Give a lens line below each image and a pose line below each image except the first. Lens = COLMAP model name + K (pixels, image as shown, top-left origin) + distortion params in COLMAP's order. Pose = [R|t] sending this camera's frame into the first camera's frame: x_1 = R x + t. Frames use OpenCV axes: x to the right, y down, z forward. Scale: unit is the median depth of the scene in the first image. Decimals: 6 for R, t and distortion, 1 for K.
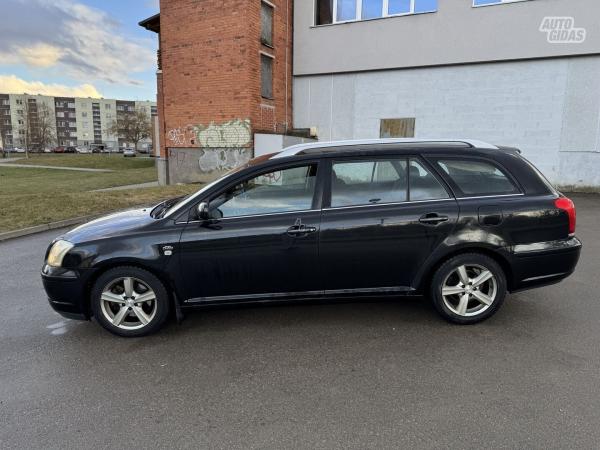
lens RADIAL K [[444.3, 0, 300.0], [0, 444.3, 225.0], [0, 0, 1]] dist [-0.009295, -0.012068]
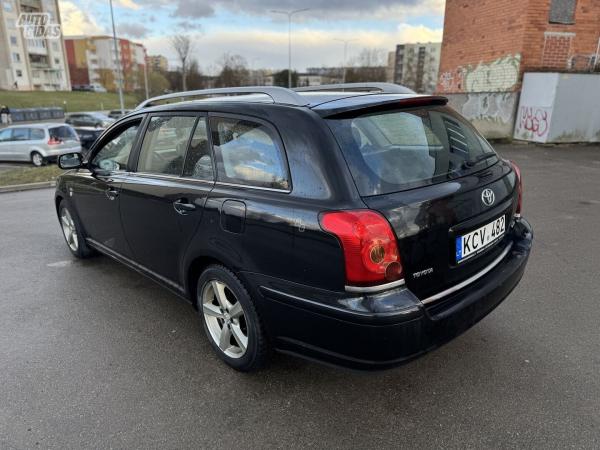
lens RADIAL K [[444.3, 0, 300.0], [0, 444.3, 225.0], [0, 0, 1]] dist [-0.009295, -0.012068]
pose [[0.650193, 0.192761, -0.734910, 0.257189], [-0.102840, 0.980707, 0.166247, -0.032093], [0.752777, -0.032514, 0.657472, 0.181054]]
